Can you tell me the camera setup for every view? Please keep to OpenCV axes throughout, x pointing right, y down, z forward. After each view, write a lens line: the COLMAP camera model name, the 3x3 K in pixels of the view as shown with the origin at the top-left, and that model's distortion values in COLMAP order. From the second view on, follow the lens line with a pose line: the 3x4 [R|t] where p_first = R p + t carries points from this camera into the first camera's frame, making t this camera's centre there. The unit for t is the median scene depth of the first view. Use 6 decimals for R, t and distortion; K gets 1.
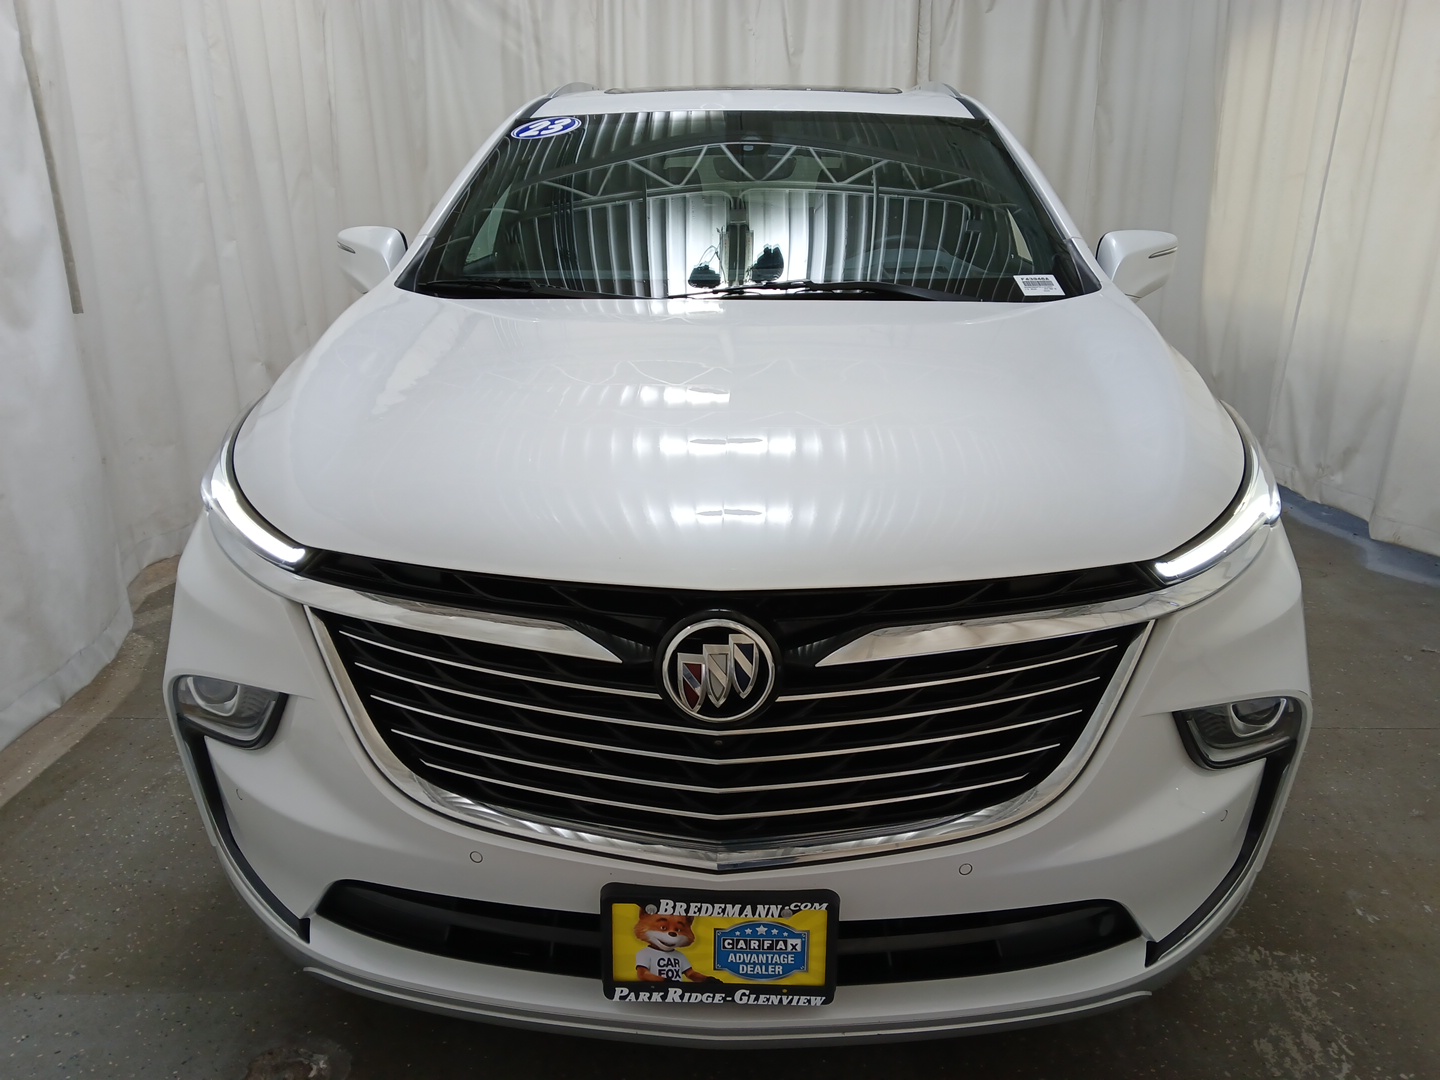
lens RADIAL K [[1115.2, 0, 722.1], [0, 1115.2, 534.2], [0, 0, 1]] dist [0.080946, -0.156515]
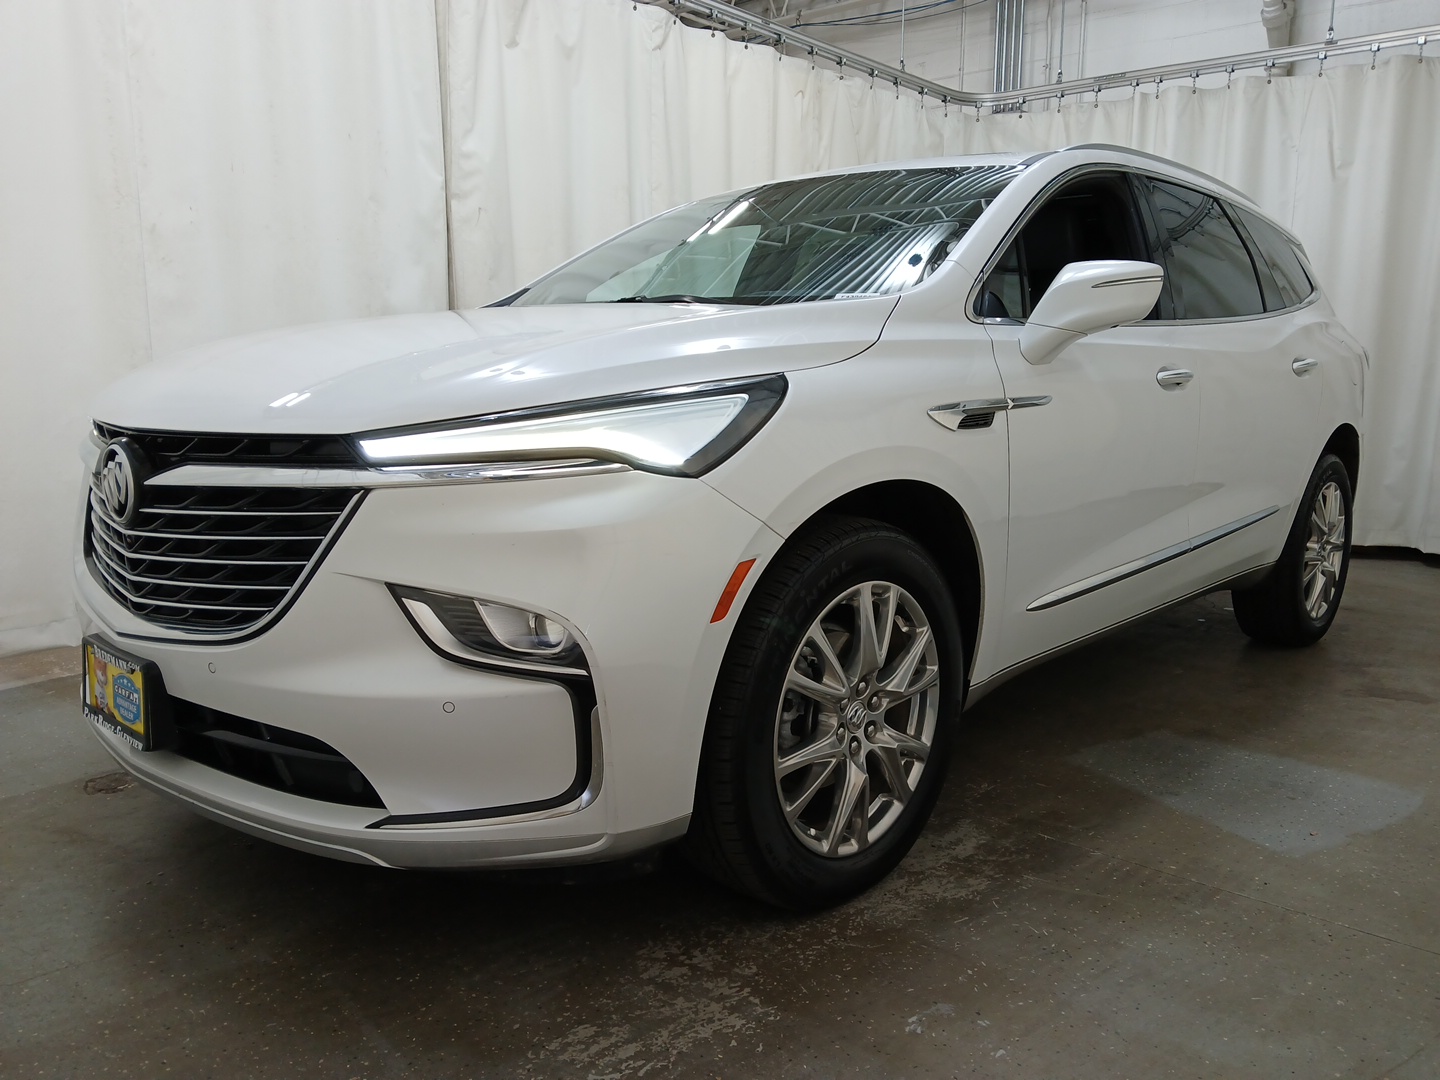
lens RADIAL K [[1133.1, 0, 722.3], [0, 1133.1, 540.6], [0, 0, 1]] dist [-0.006152, -0.007973]
pose [[0.760990, 0.107666, -0.639768, 1.413529], [-0.202711, 0.976220, -0.076834, 0.138744], [0.616282, 0.188158, 0.764718, 0.351816]]
